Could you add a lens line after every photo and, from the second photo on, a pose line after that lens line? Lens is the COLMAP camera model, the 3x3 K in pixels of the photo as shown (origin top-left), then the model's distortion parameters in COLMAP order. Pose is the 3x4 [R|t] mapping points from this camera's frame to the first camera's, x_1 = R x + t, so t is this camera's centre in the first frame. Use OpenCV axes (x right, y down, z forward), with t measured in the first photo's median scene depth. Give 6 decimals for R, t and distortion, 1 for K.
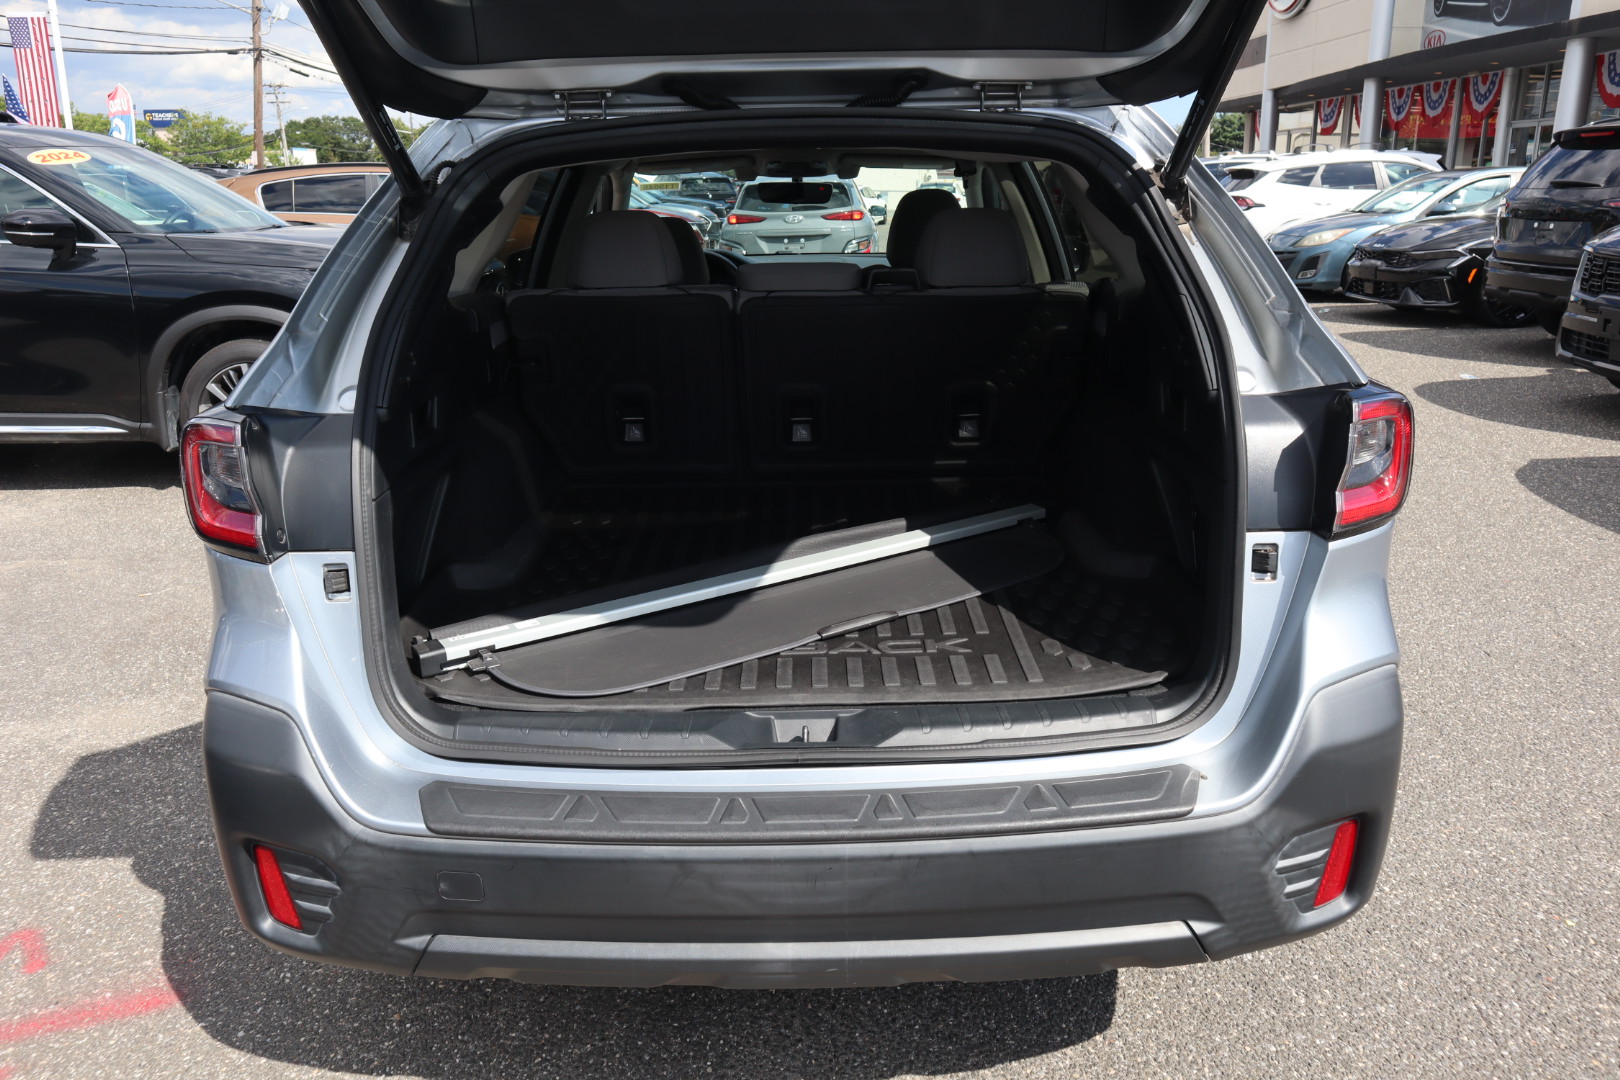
lens RADIAL K [[1181.1, 0, 819.1], [0, 1181.1, 552.1], [0, 0, 1]] dist [-0.110765, 0.076010]
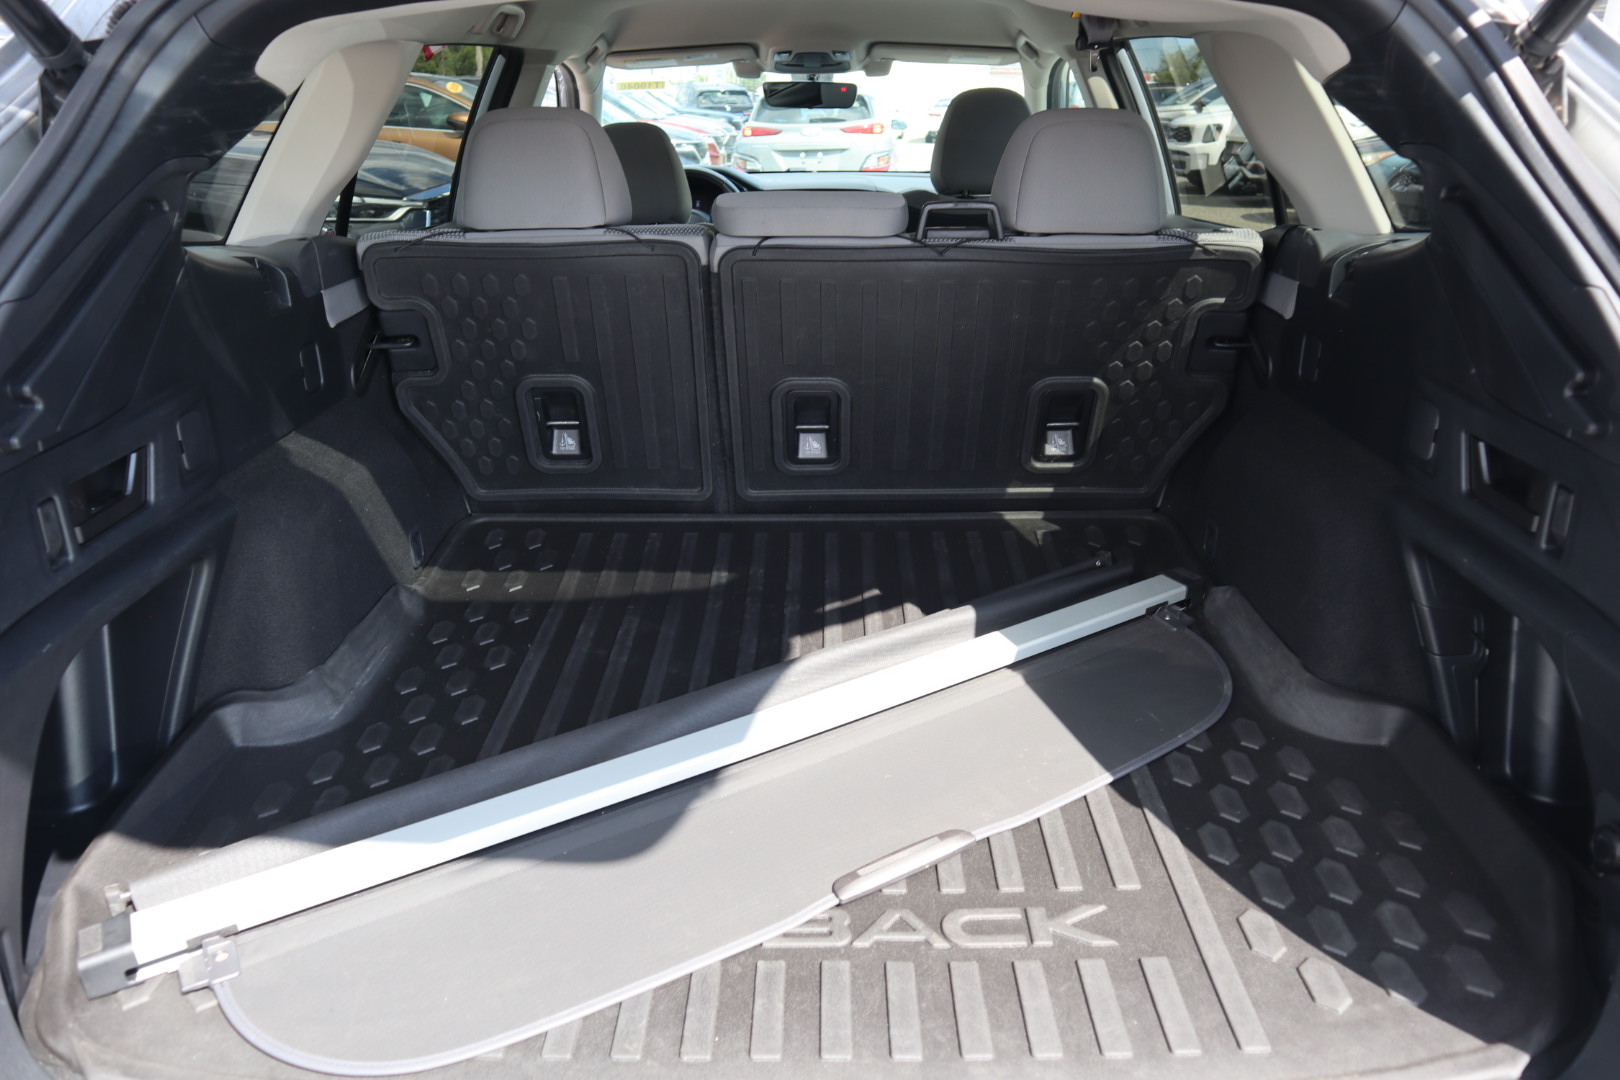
lens RADIAL K [[1128.2, 0, 818.3], [0, 1128.2, 546.9], [0, 0, 1]] dist [-0.119392, 0.079142]
pose [[0.999833, 0.013986, -0.011790, -0.003785], [-0.013011, 0.996782, 0.079103, -0.109224], [0.012858, -0.078936, 0.996797, 0.406999]]
